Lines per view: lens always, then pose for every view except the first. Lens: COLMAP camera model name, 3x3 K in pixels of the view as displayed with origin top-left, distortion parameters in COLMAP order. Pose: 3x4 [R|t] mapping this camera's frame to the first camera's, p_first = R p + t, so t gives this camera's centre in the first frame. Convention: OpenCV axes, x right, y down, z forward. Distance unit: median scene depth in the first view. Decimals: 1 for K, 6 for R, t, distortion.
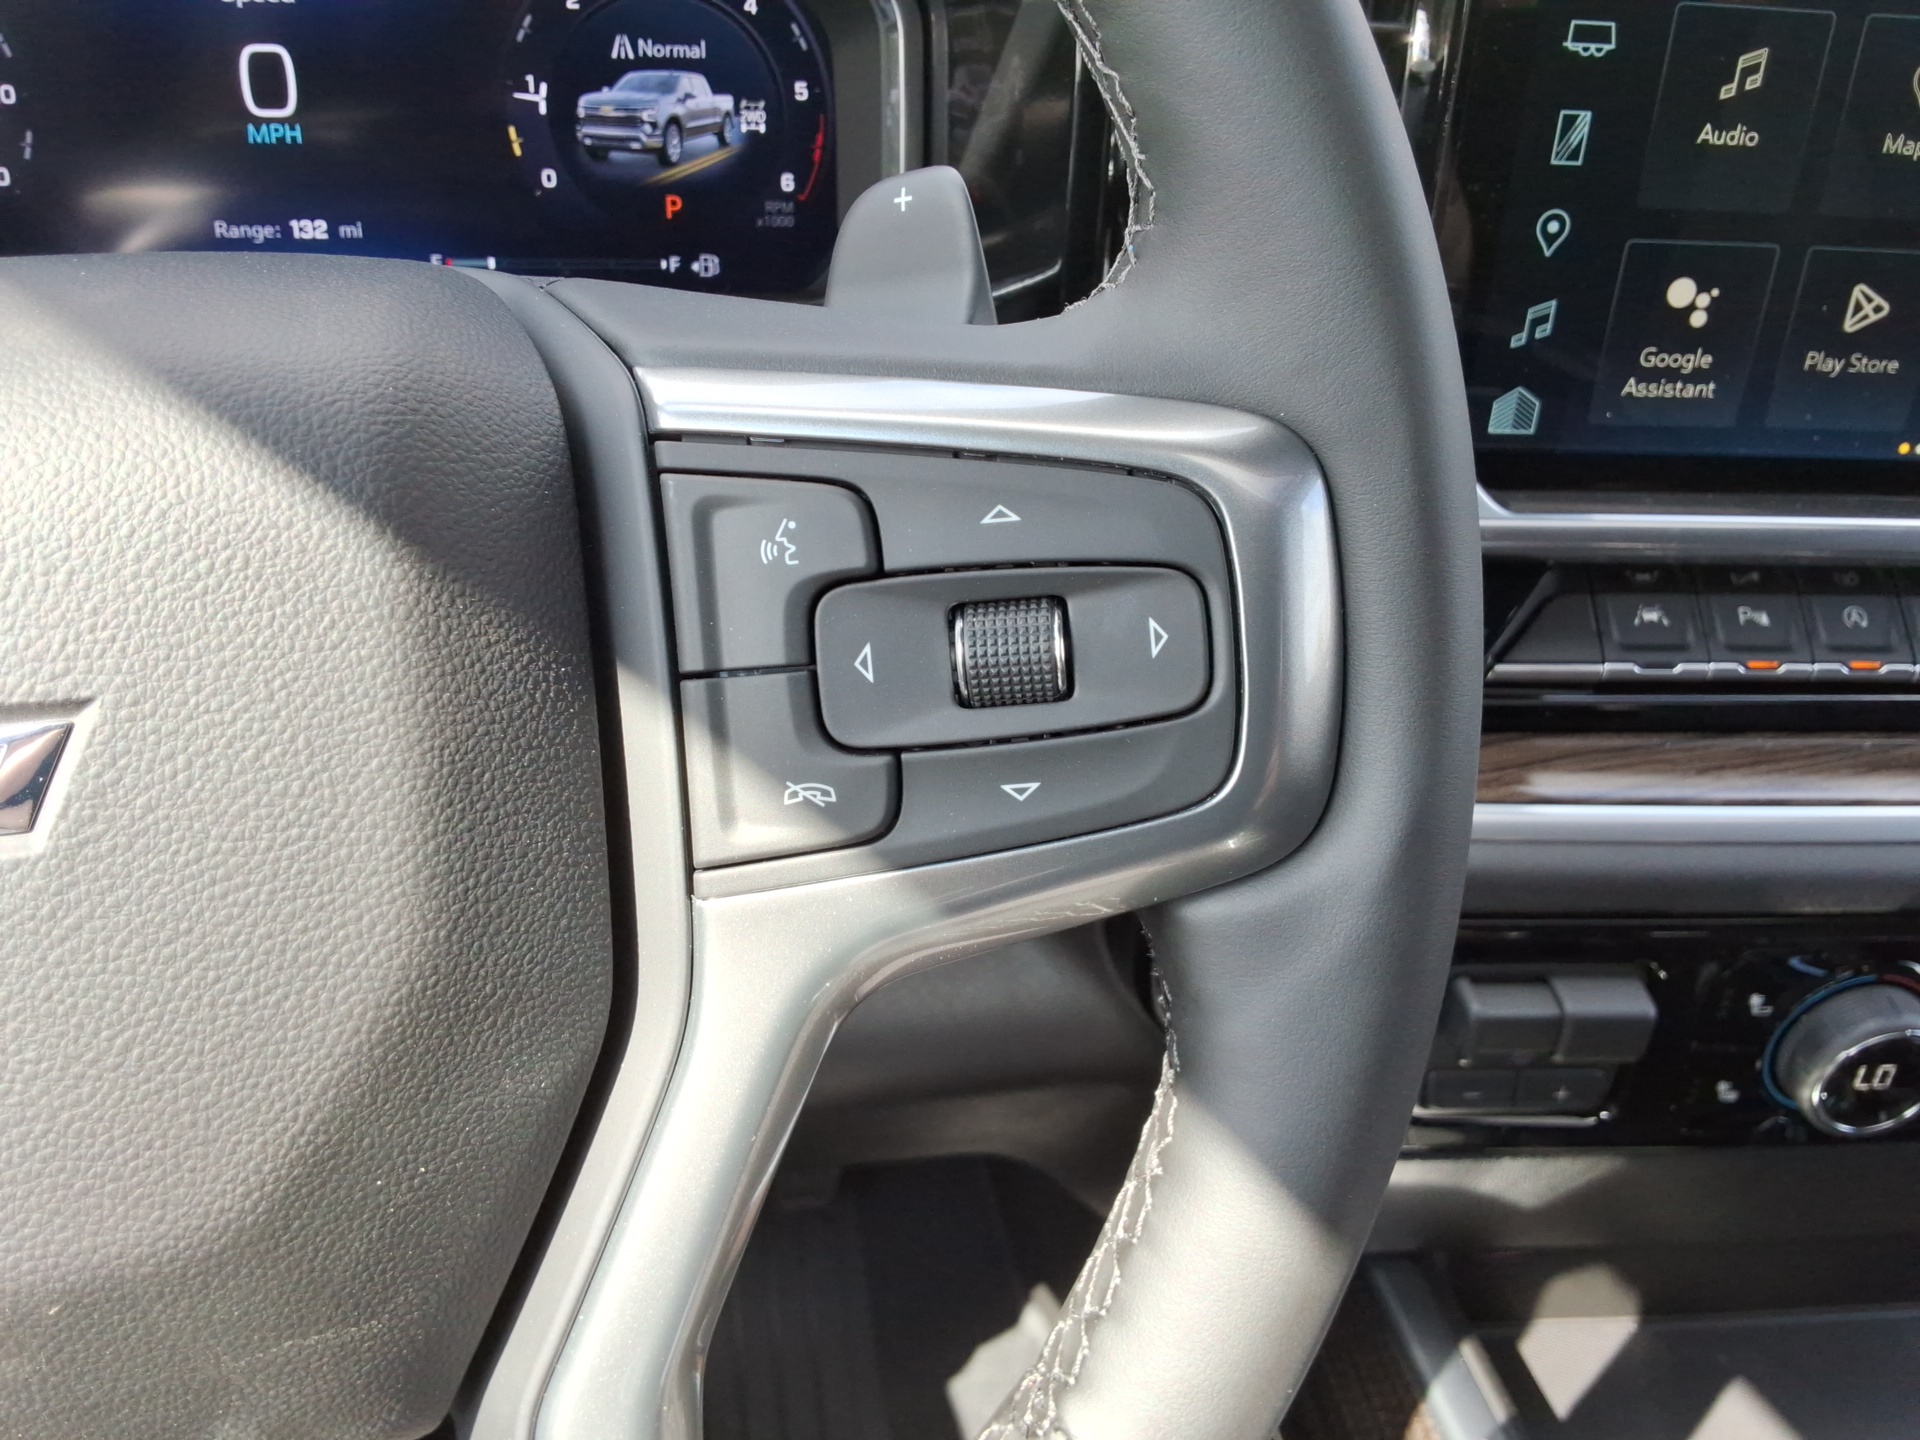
lens RADIAL K [[1539.2, 0, 968.2], [0, 1539.2, 694.3], [0, 0, 1]] dist [0.111569, -0.171407]
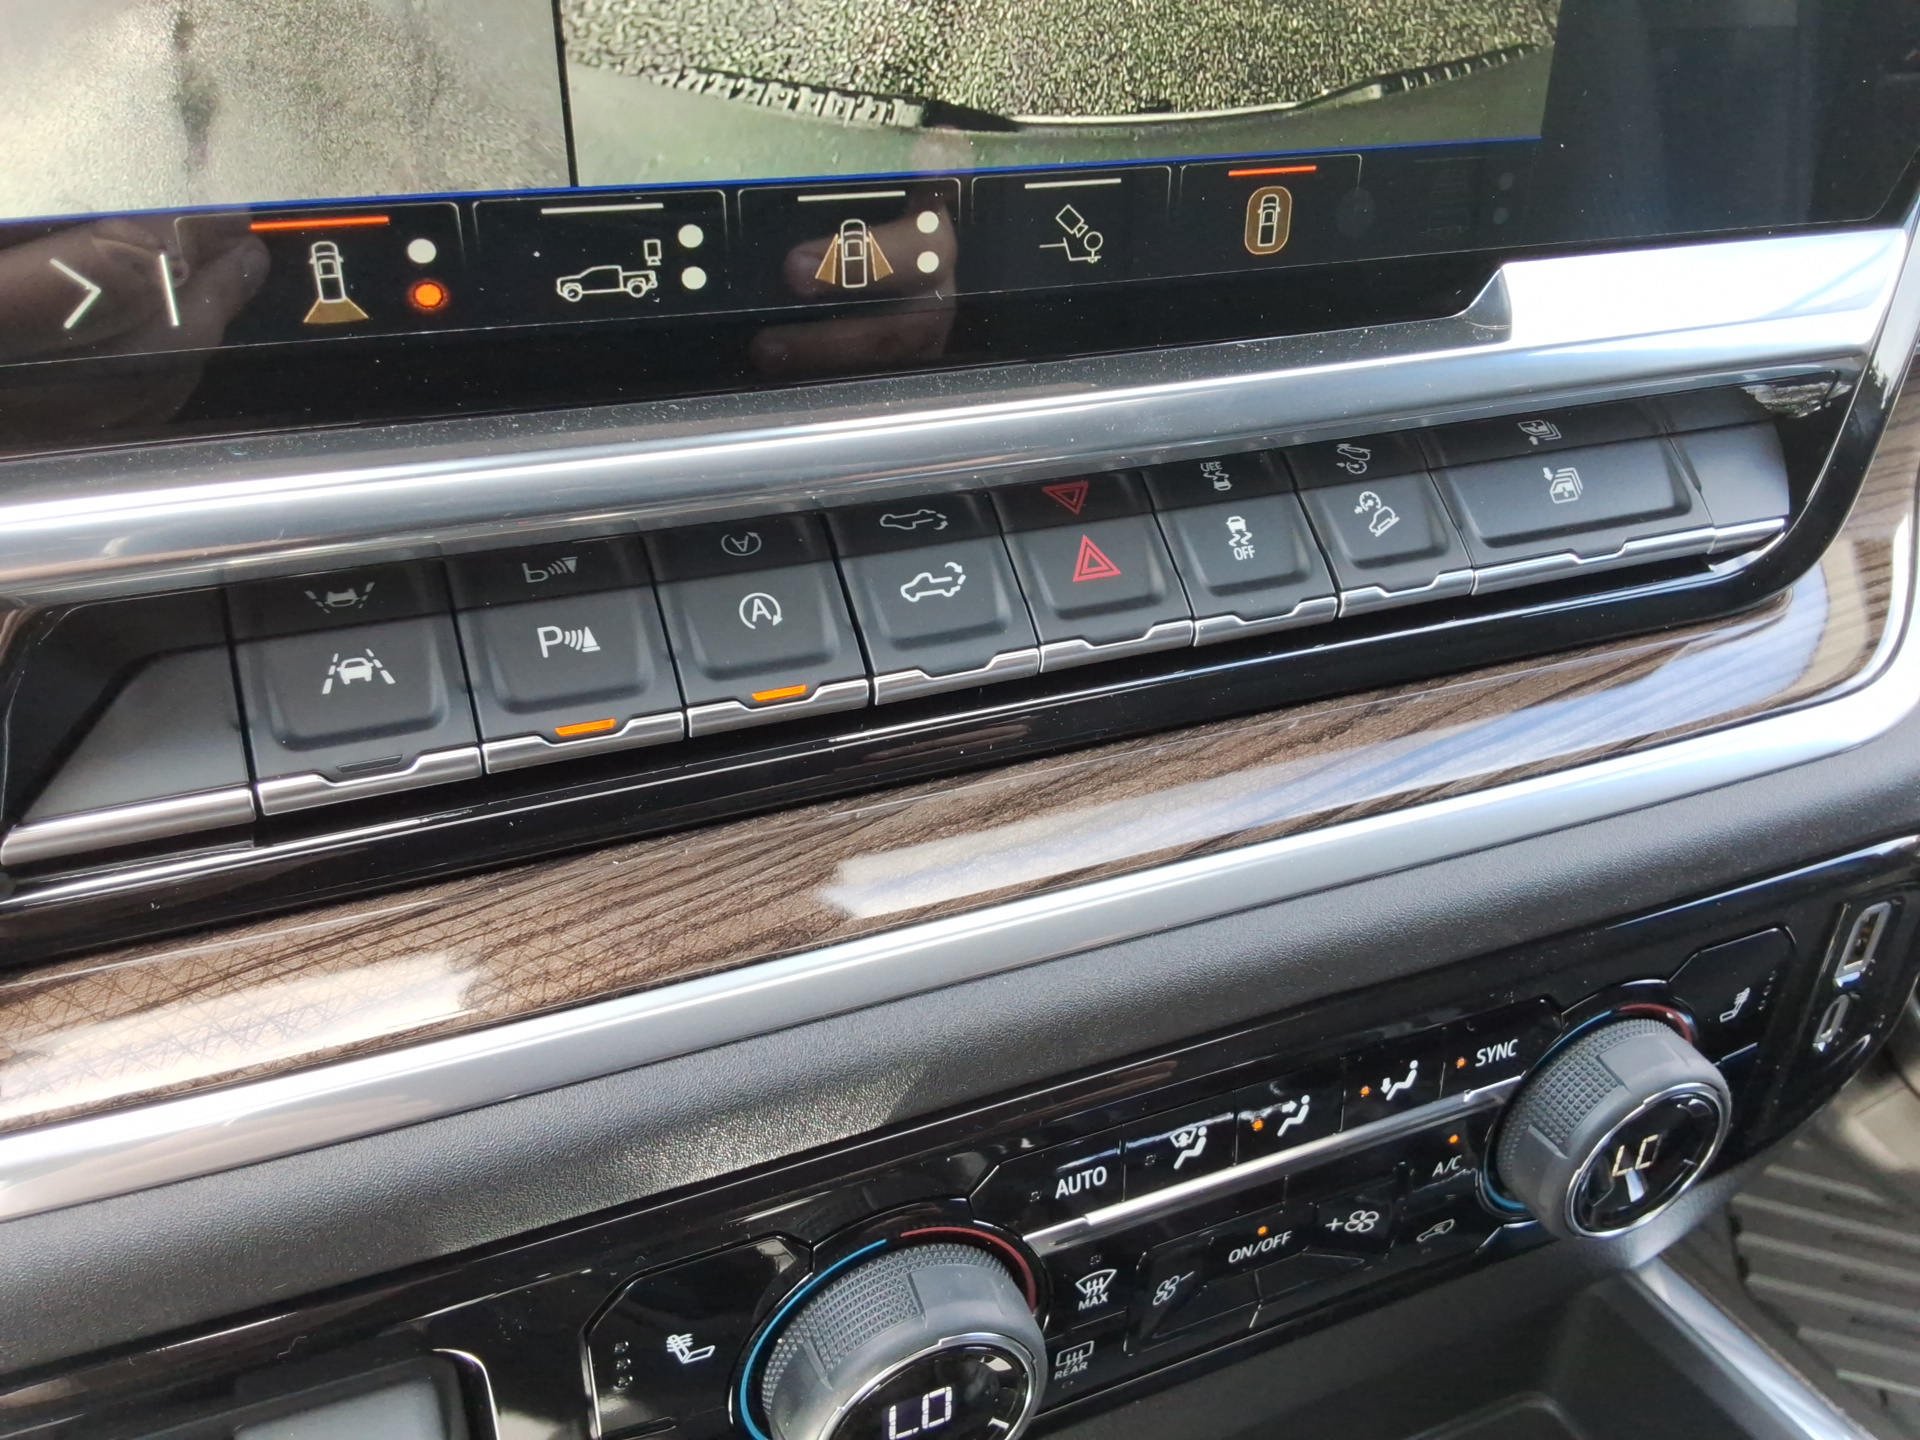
lens RADIAL K [[1539.2, 0, 968.0], [0, 1539.2, 692.4], [0, 0, 1]] dist [0.111569, -0.171407]
pose [[0.947422, -0.173997, 0.268545, 0.483430], [0.172403, 0.984579, 0.029697, -0.023651], [-0.269571, 0.018163, 0.962809, 0.445962]]
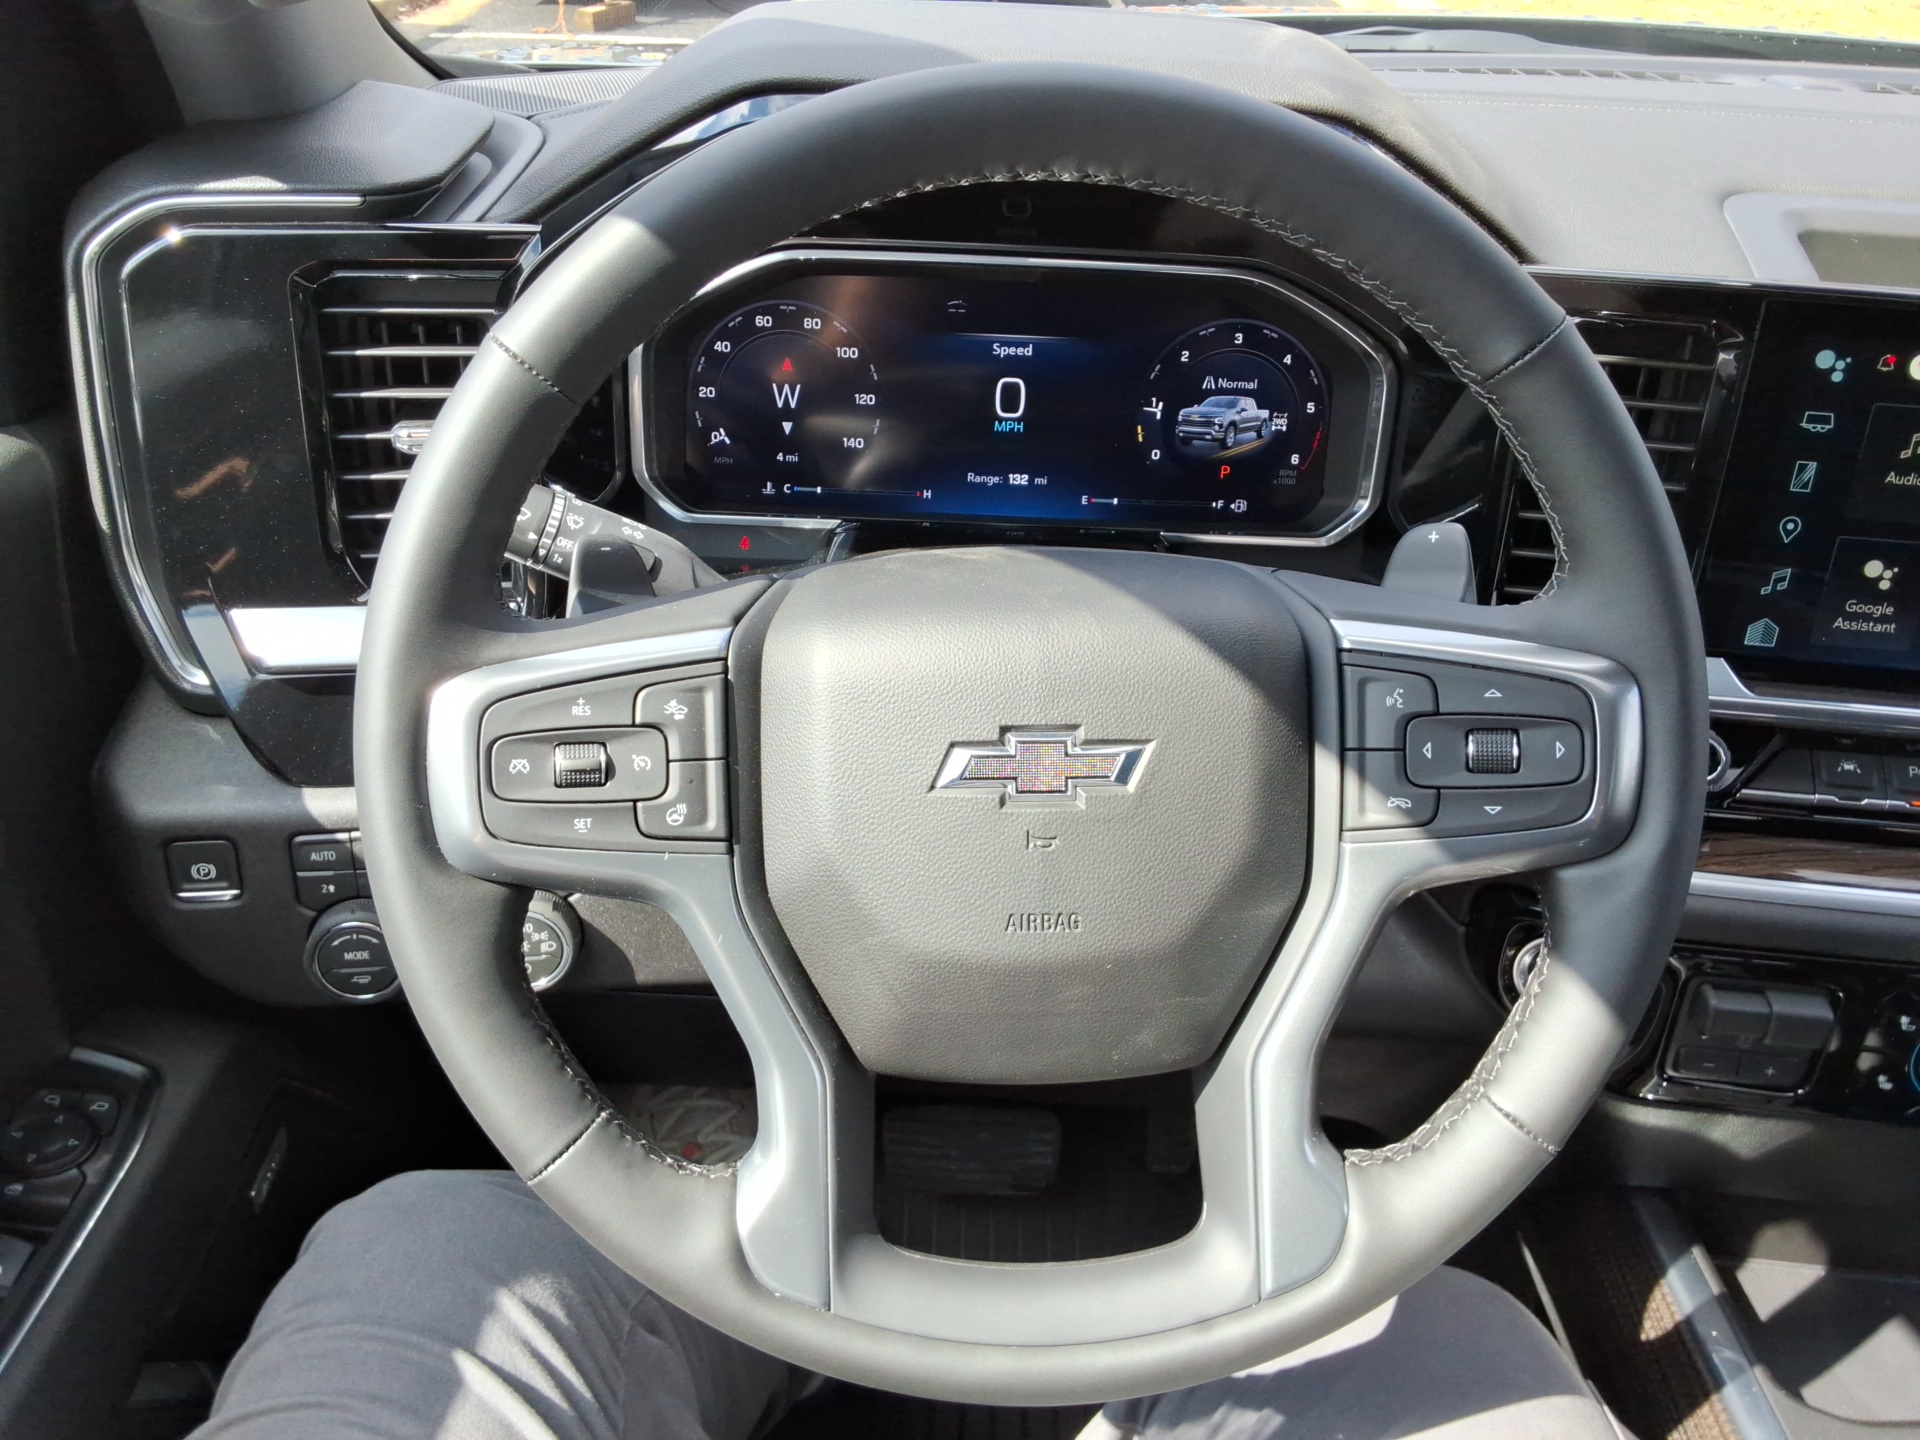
lens RADIAL K [[1539.2, 0, 972.7], [0, 1539.2, 698.9], [0, 0, 1]] dist [0.111569, -0.171407]
pose [[0.982941, 0.077356, -0.166862, -0.165238], [-0.087385, 0.994731, -0.053615, 0.042143], [0.161835, 0.067281, 0.984521, -0.678140]]
